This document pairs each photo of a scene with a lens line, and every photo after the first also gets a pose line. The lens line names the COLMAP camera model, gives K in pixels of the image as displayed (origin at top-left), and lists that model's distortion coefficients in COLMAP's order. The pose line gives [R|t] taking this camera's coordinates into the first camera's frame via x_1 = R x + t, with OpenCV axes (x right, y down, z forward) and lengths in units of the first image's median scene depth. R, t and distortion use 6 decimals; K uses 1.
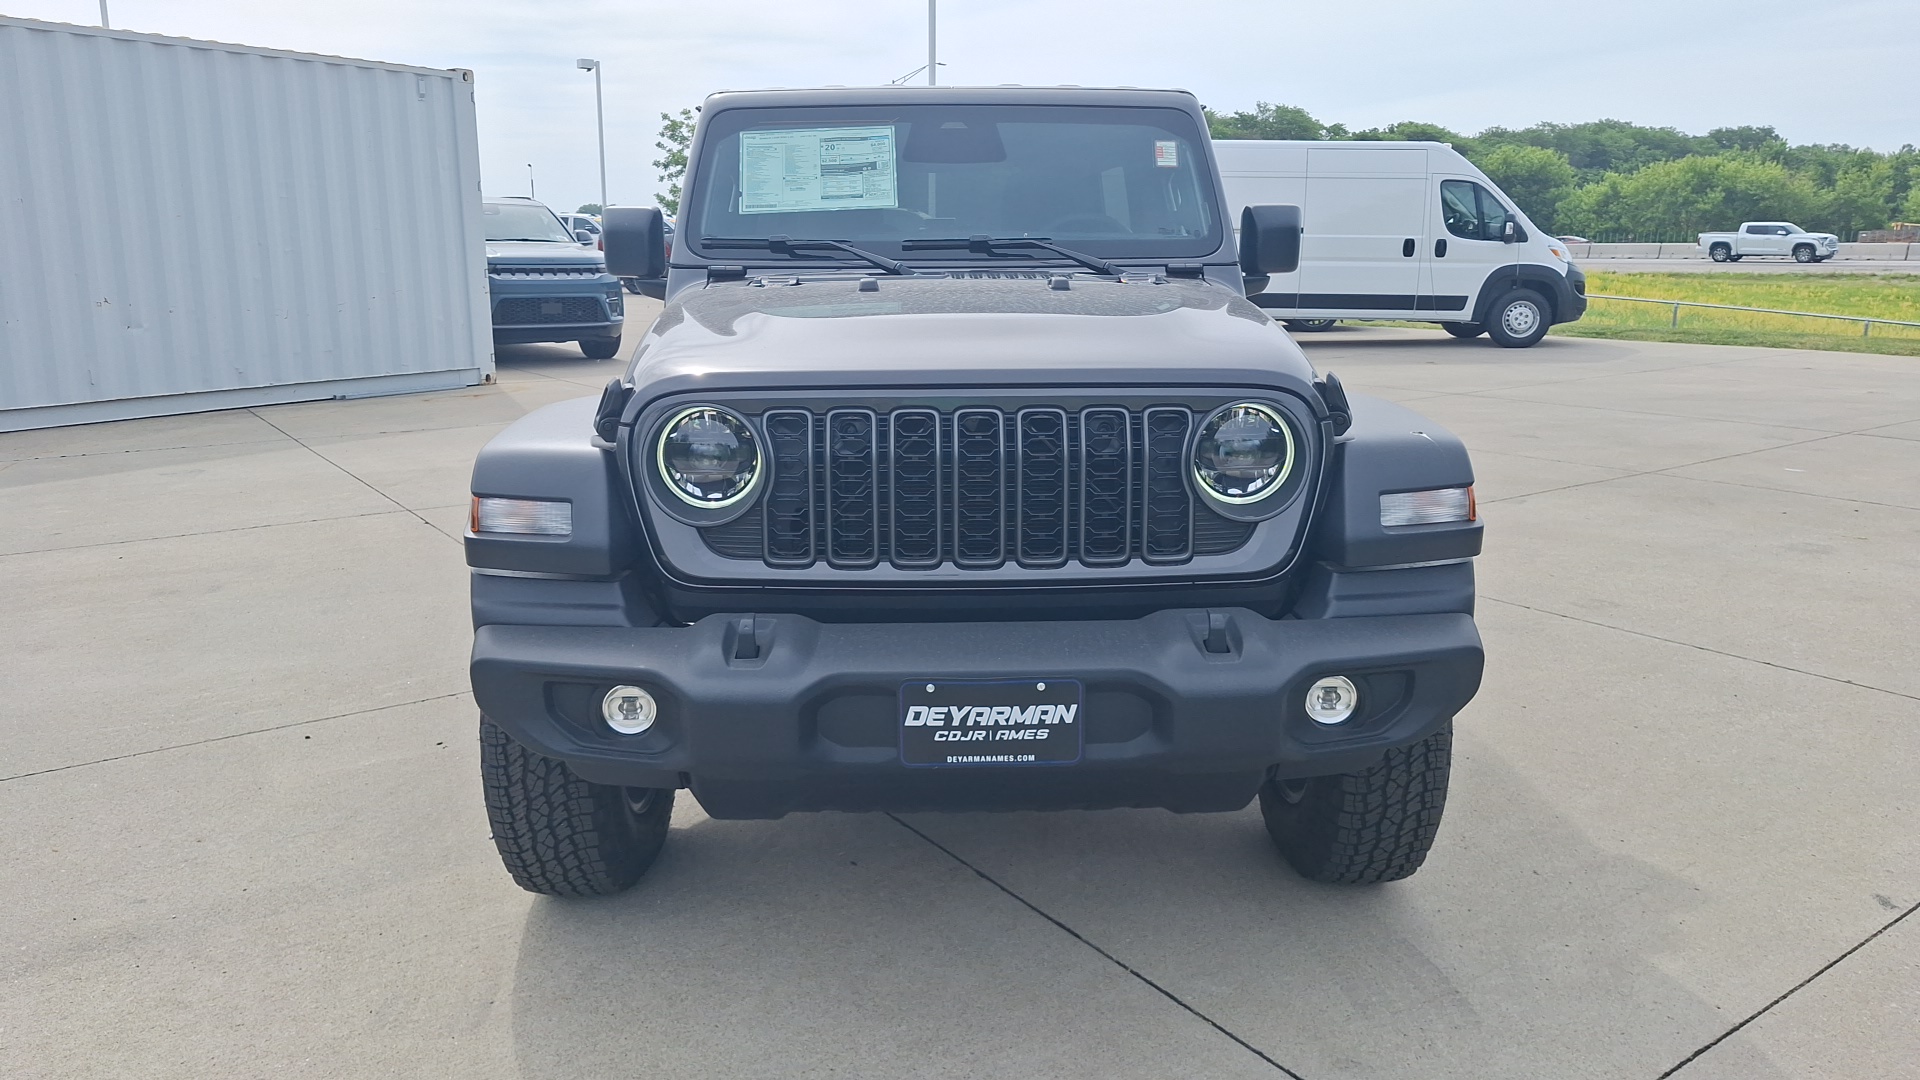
lens RADIAL K [[1356.0, 0, 957.2], [0, 1356.0, 488.2], [0, 0, 1]] dist [0.075331, -0.085988]
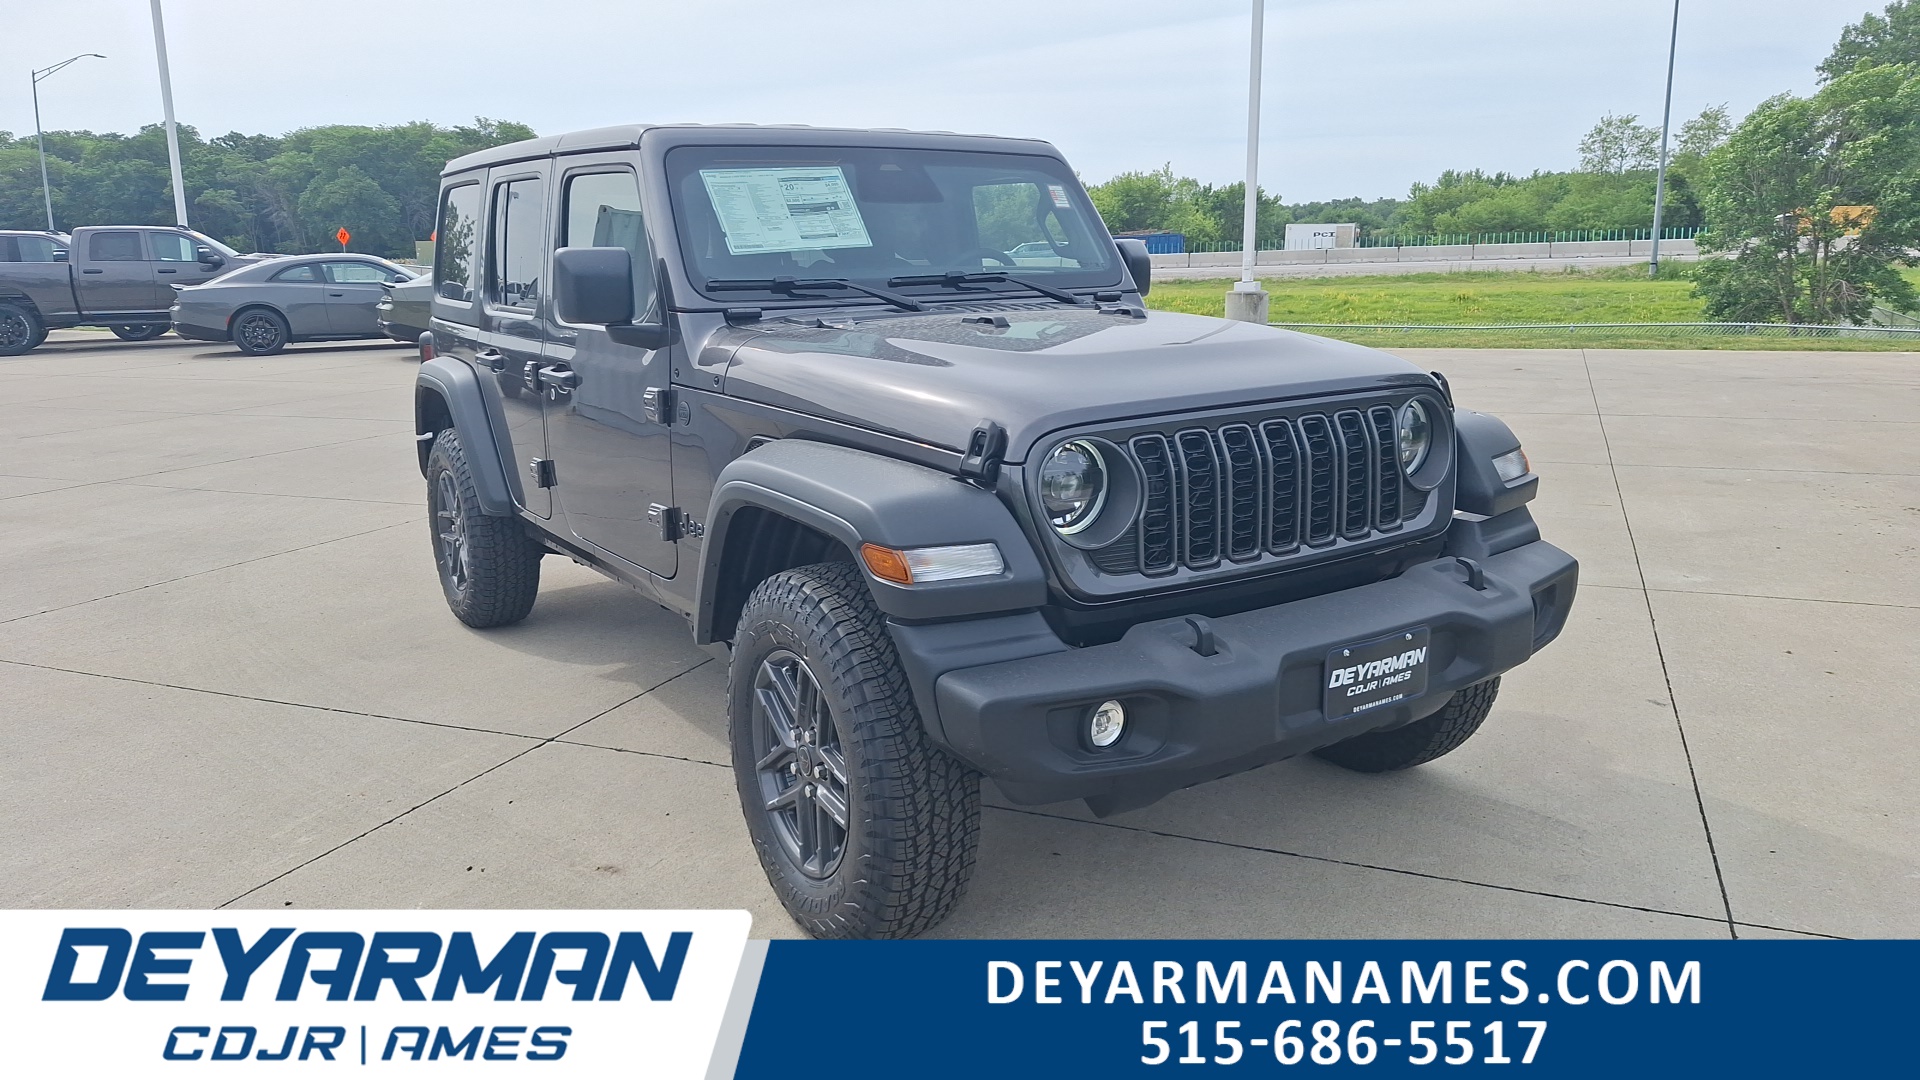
lens RADIAL K [[1348.3, 0, 961.0], [0, 1348.3, 495.7], [0, 0, 1]] dist [0.082133, -0.096610]
pose [[0.848212, -0.109914, 0.518127, -0.549588], [0.112764, 0.993279, 0.026109, -0.036248], [-0.517515, 0.036280, 0.854905, 0.087981]]
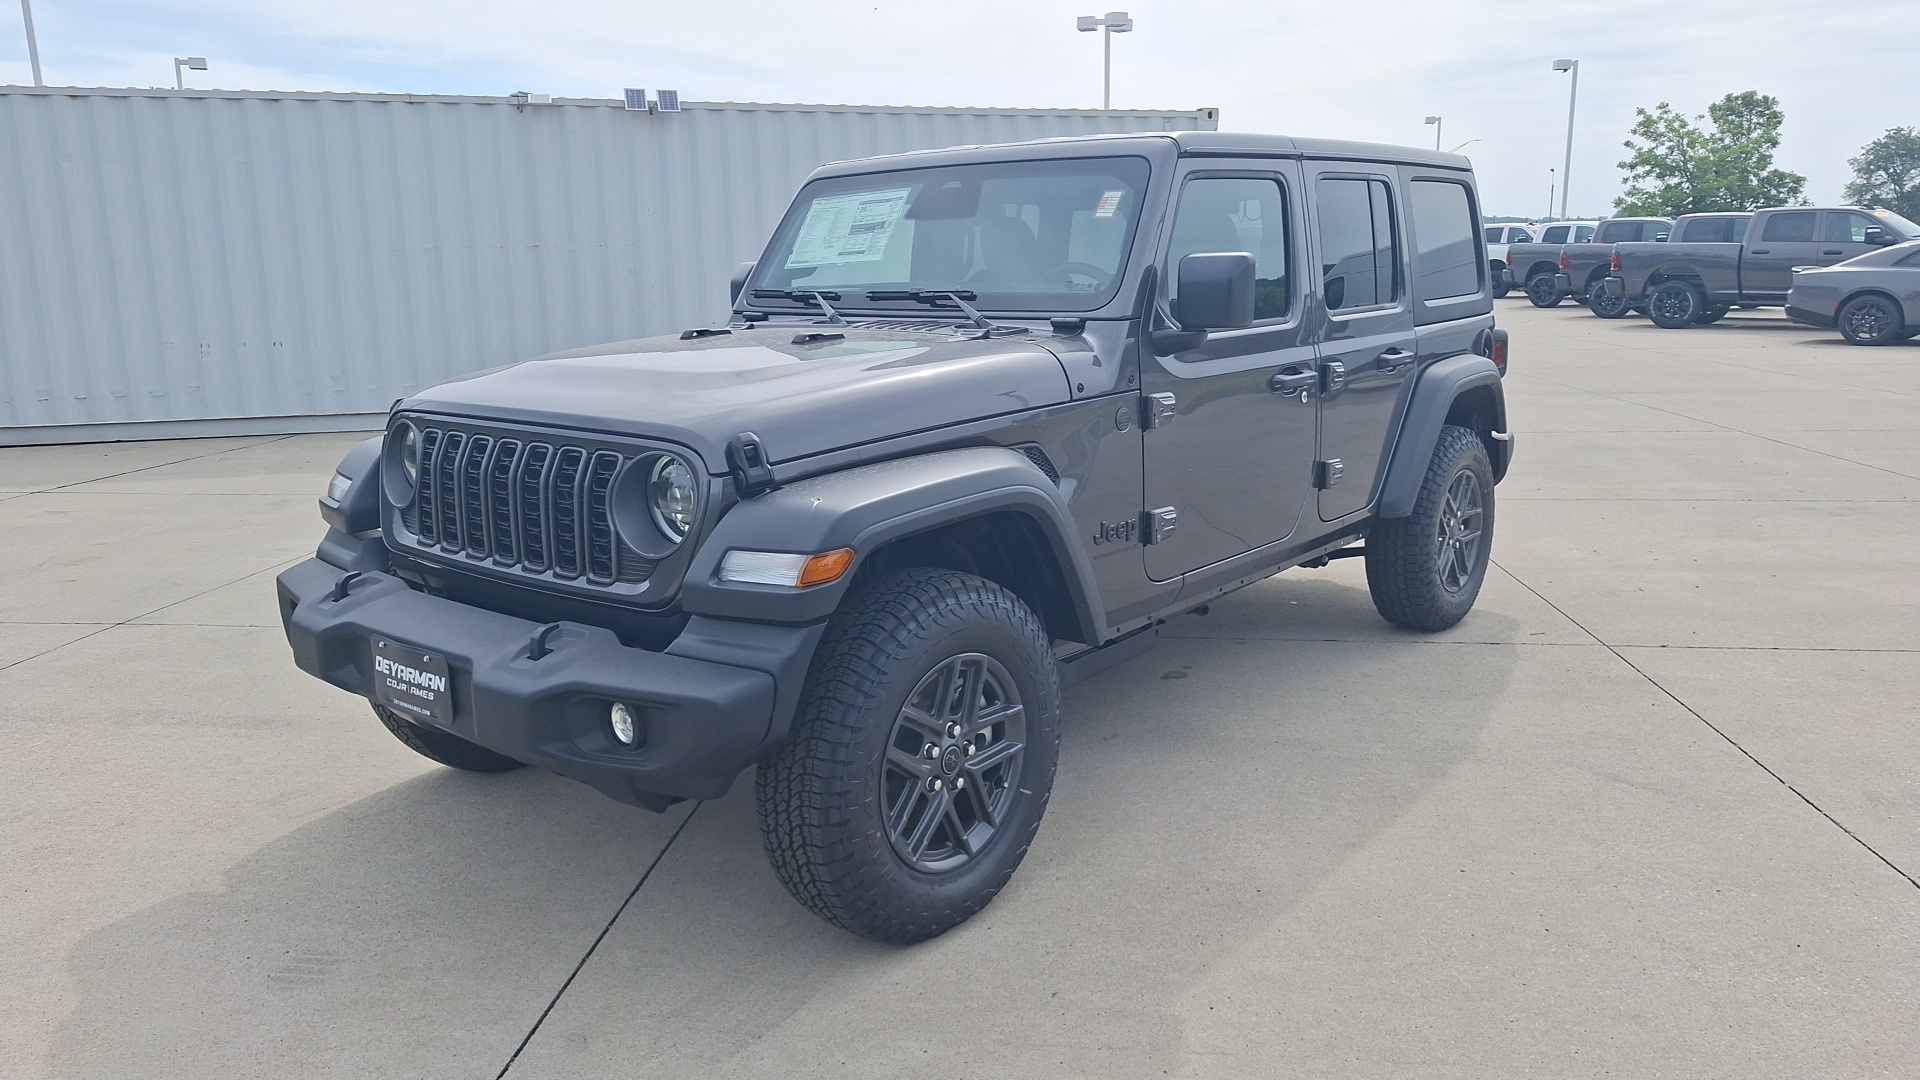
lens RADIAL K [[1348.3, 0, 961.0], [0, 1348.3, 495.7], [0, 0, 1]] dist [0.082133, -0.096610]
pose [[0.750316, 0.105041, -0.652680, 0.763435], [-0.104466, 0.993730, 0.039837, -0.067128], [0.652773, 0.038293, 0.756585, 0.209295]]
